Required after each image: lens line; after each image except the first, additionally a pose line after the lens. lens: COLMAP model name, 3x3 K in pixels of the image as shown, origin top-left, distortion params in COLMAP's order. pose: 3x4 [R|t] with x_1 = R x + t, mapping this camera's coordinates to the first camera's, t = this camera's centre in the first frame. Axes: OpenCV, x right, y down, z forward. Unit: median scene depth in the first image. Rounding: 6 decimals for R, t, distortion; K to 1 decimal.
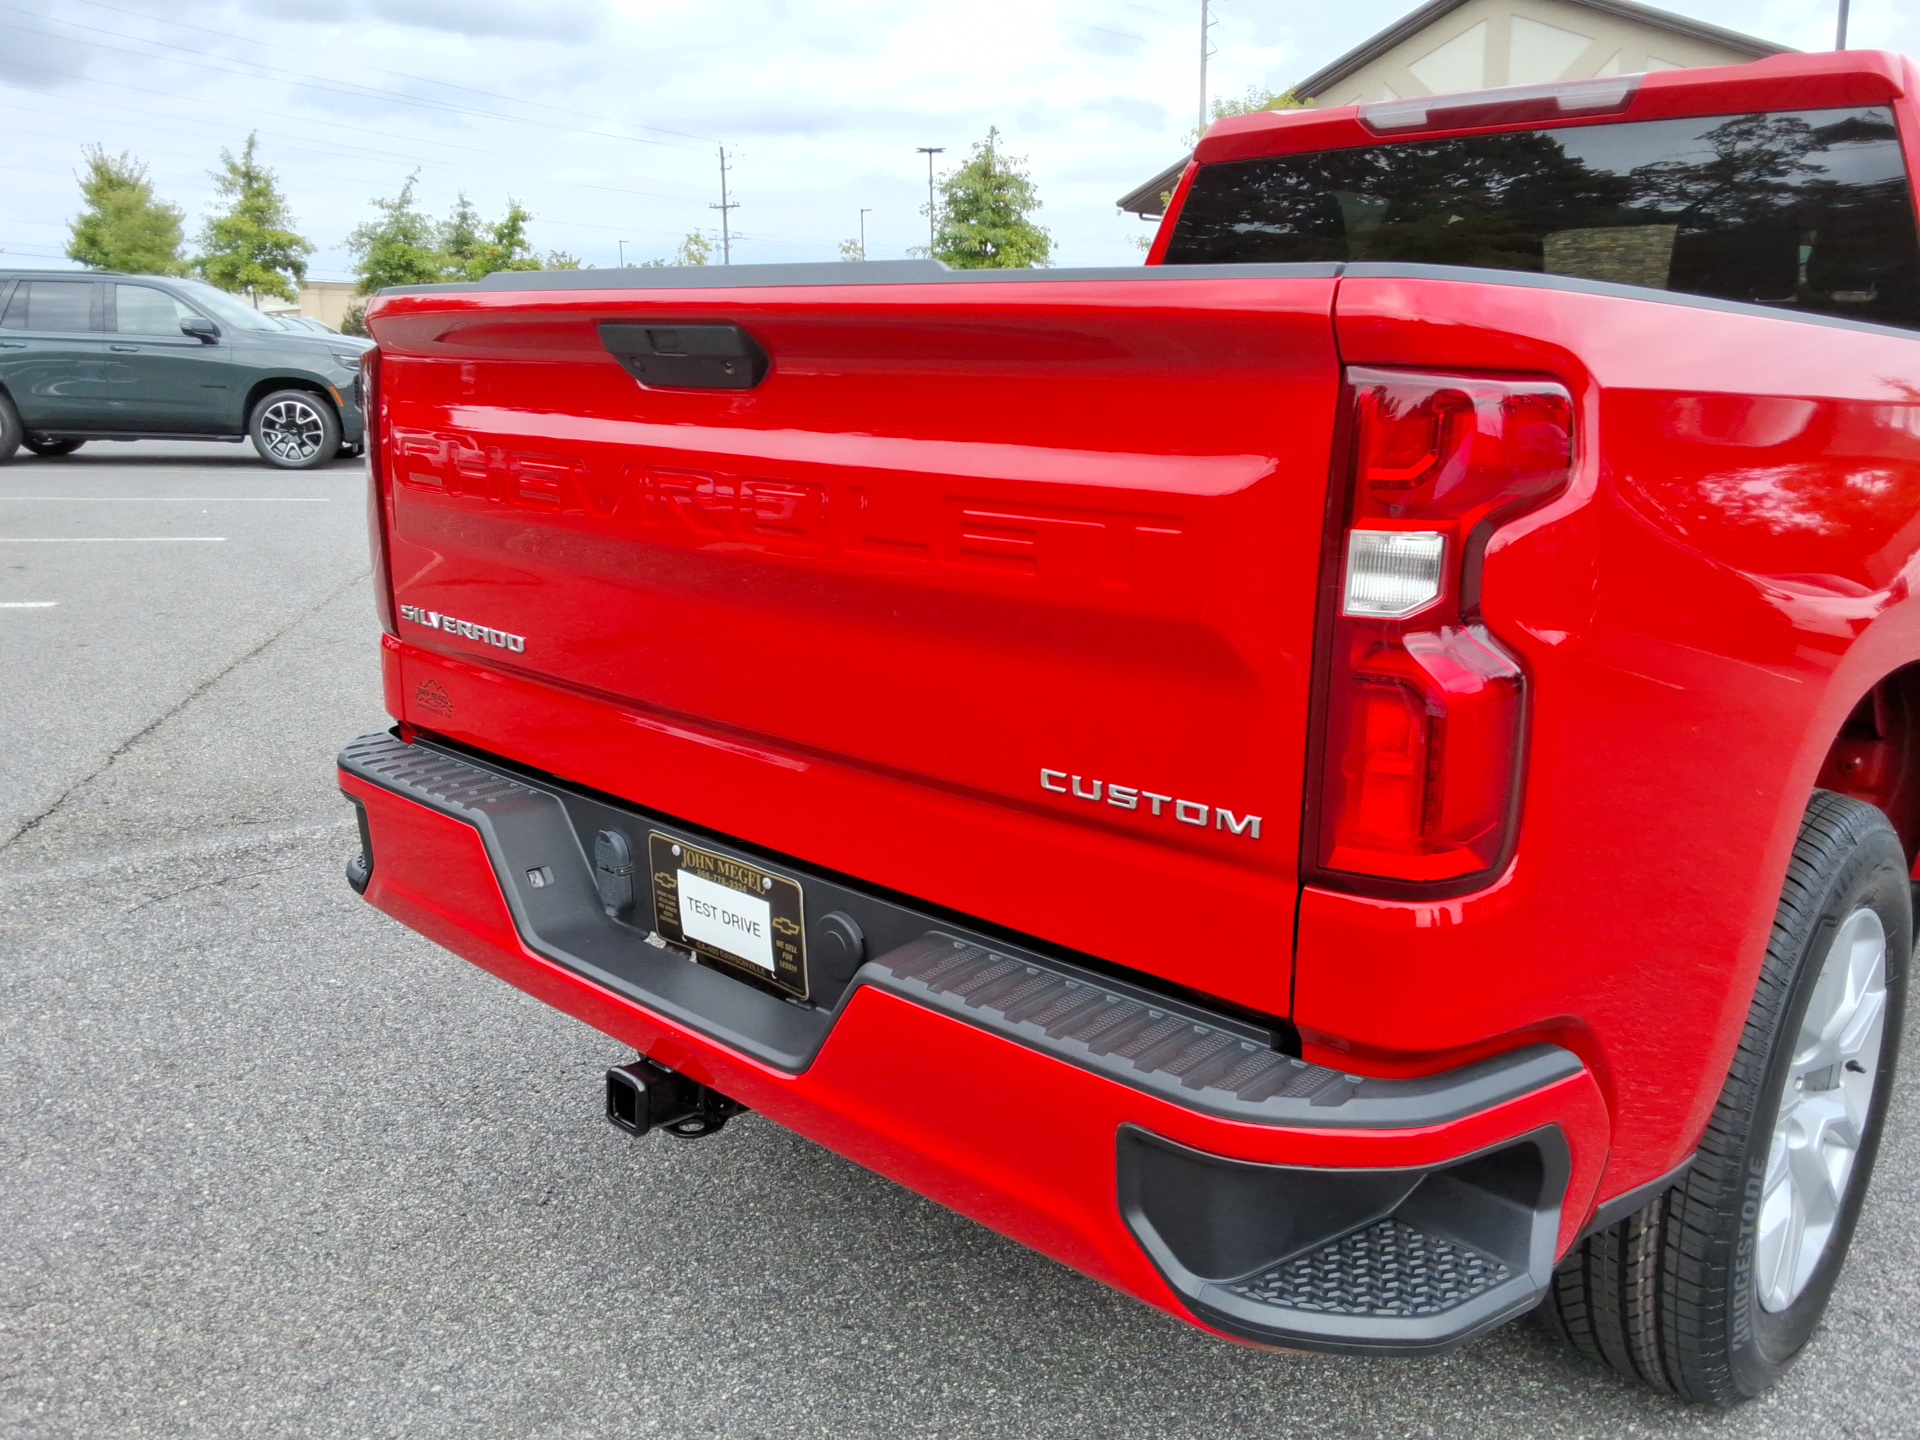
lens RADIAL K [[1541.9, 0, 972.8], [0, 1541.9, 699.8], [0, 0, 1]] dist [0.095342, -0.148472]
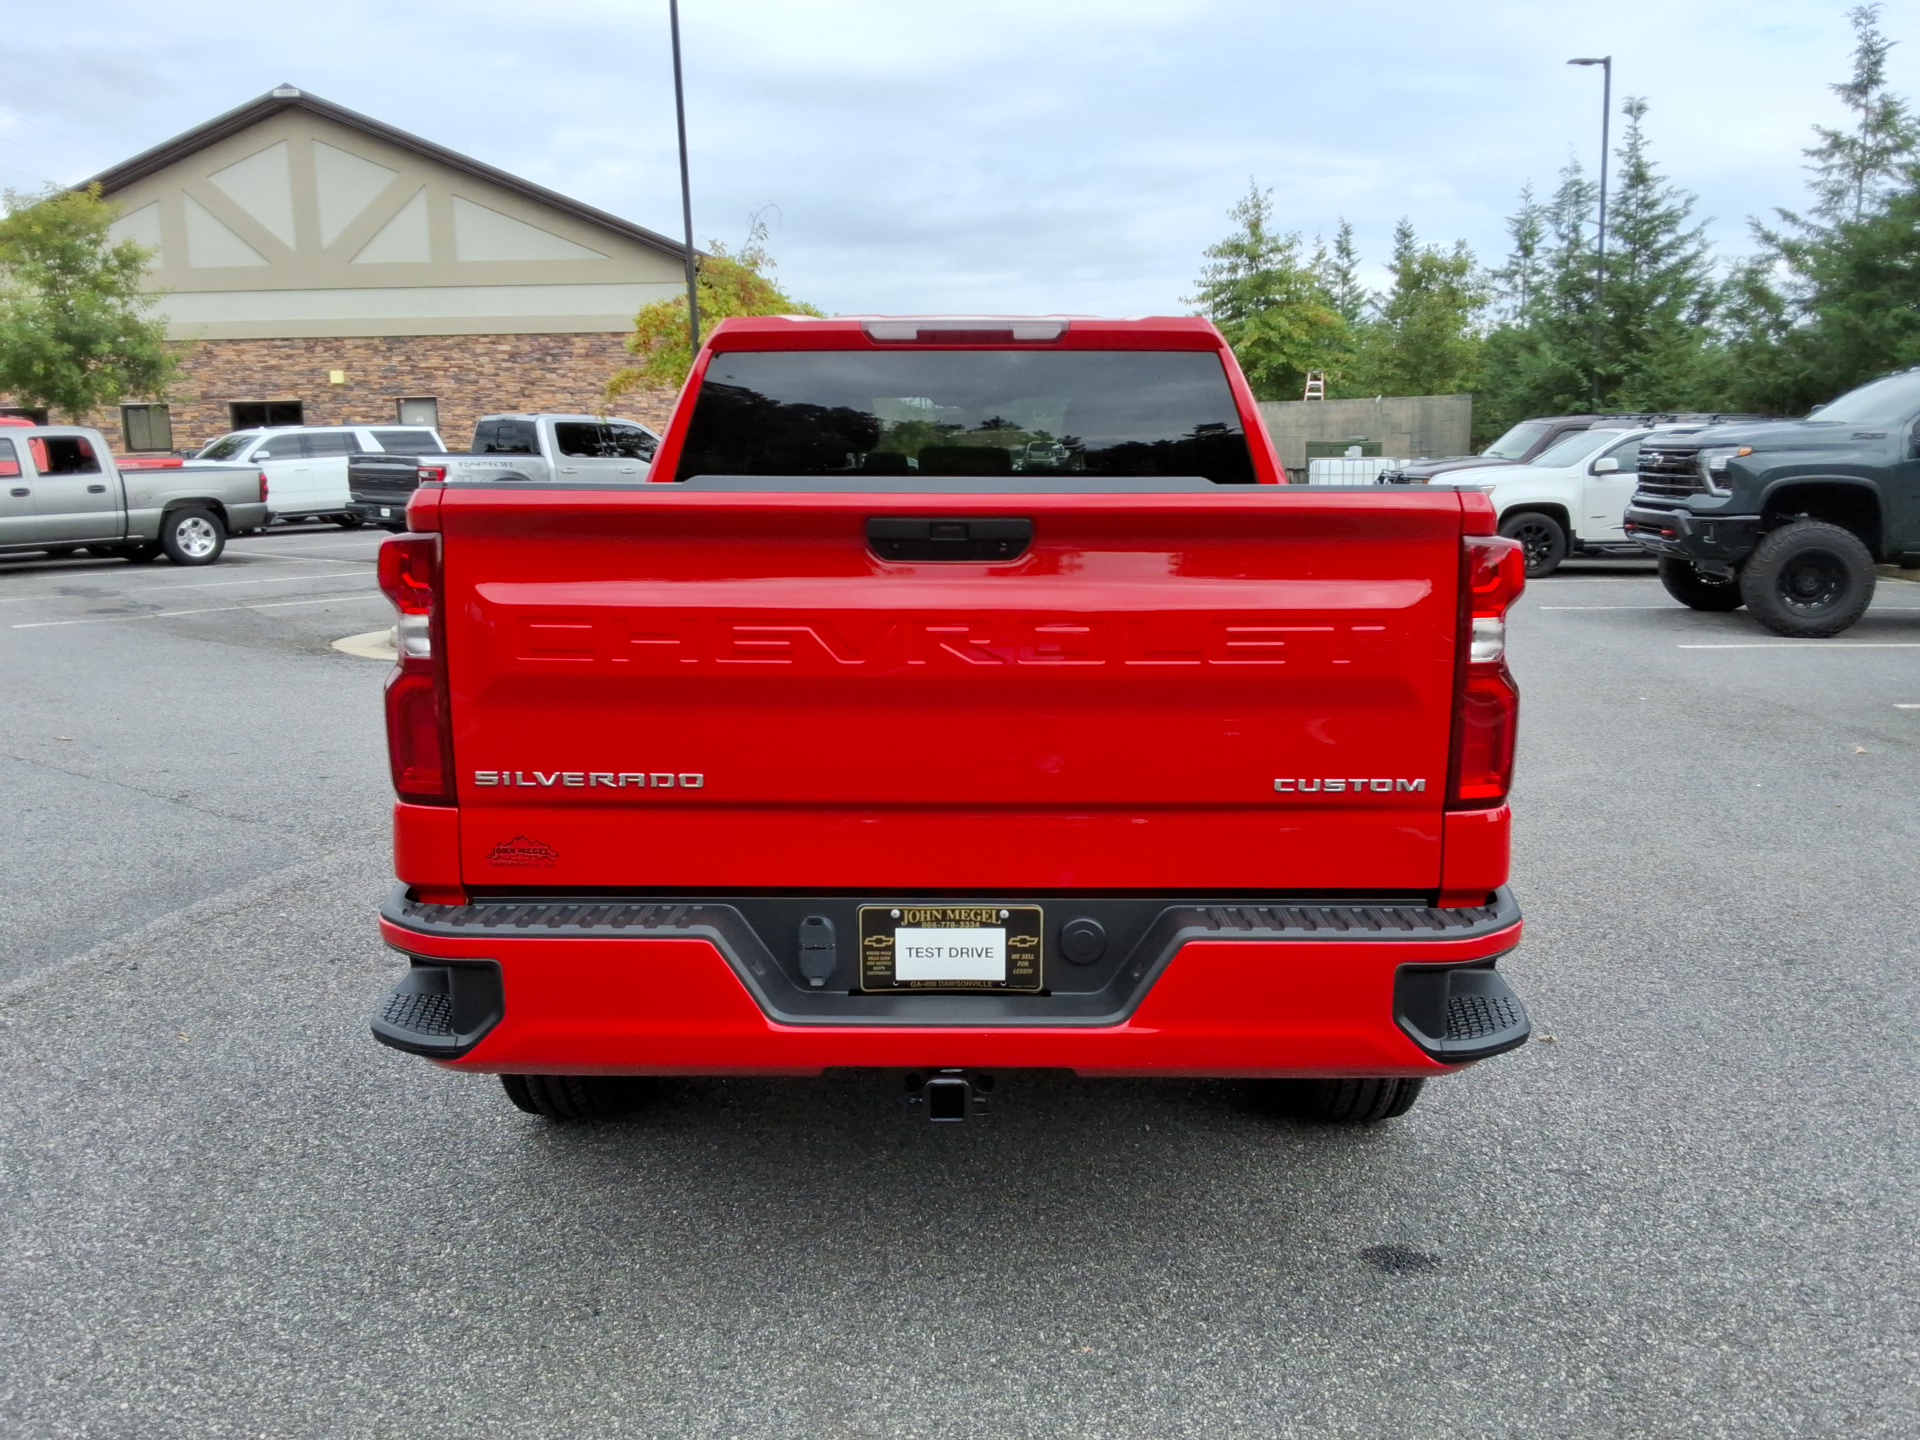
lens RADIAL K [[1541.9, 0, 979.5], [0, 1541.9, 705.5], [0, 0, 1]] dist [0.095342, -0.148472]
pose [[0.734796, -0.111860, 0.669001, -0.870978], [0.154058, 0.988054, -0.004001, -0.051145], [-0.660561, 0.106005, 0.743251, -0.014439]]
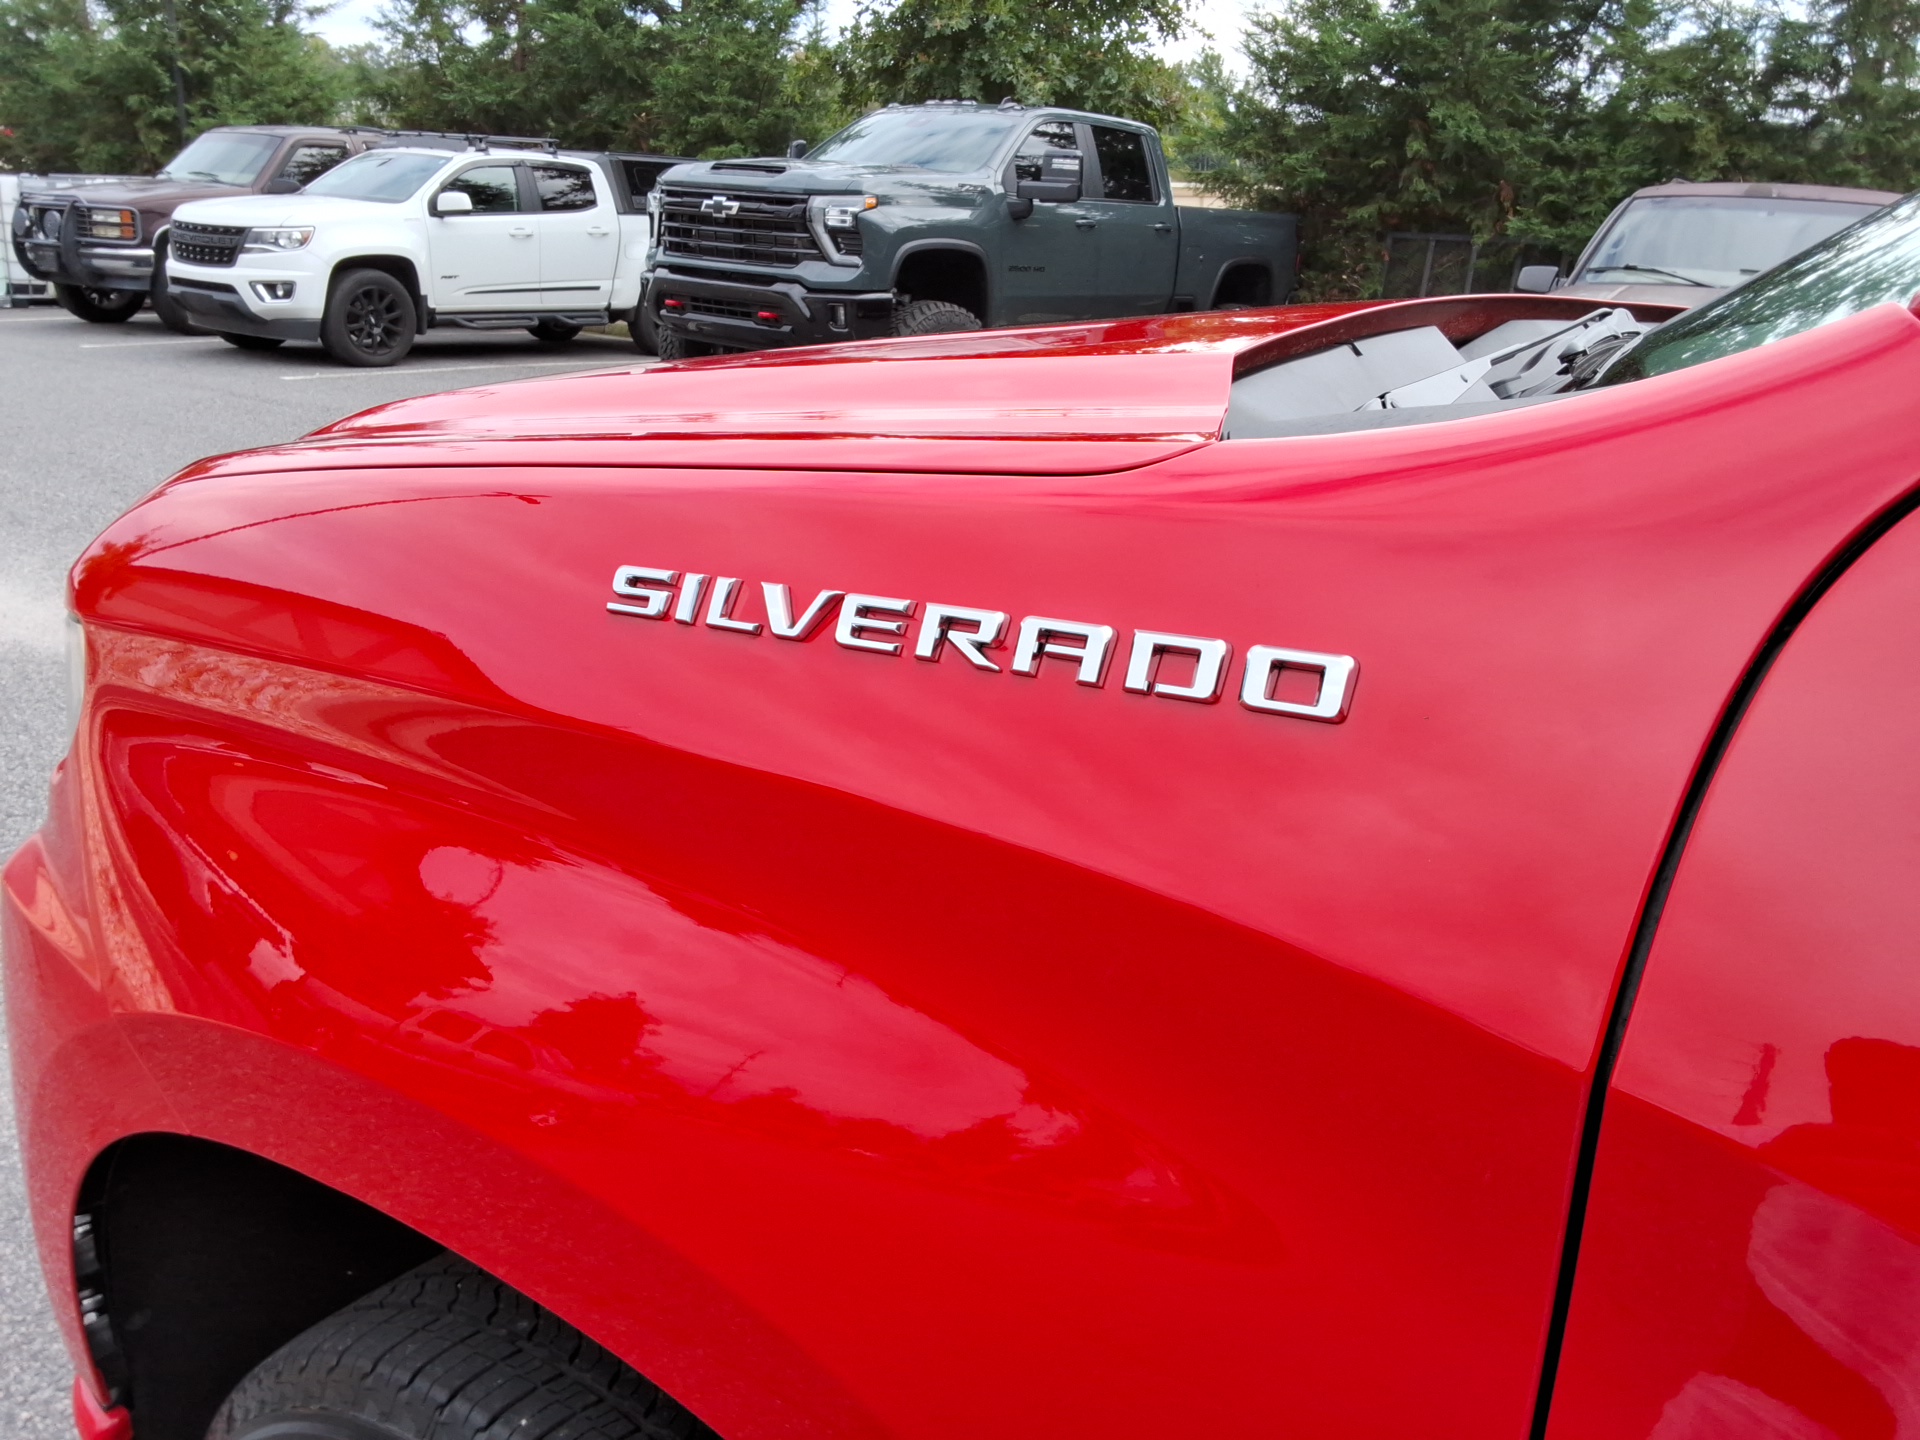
lens RADIAL K [[1541.9, 0, 970.6], [0, 1541.9, 727.3], [0, 0, 1]] dist [0.095342, -0.148472]
pose [[-0.124664, -0.315059, 0.940849, 0.634113], [0.178012, 0.925758, 0.333593, -0.581787], [-0.976100, 0.209069, -0.059325, 2.481856]]
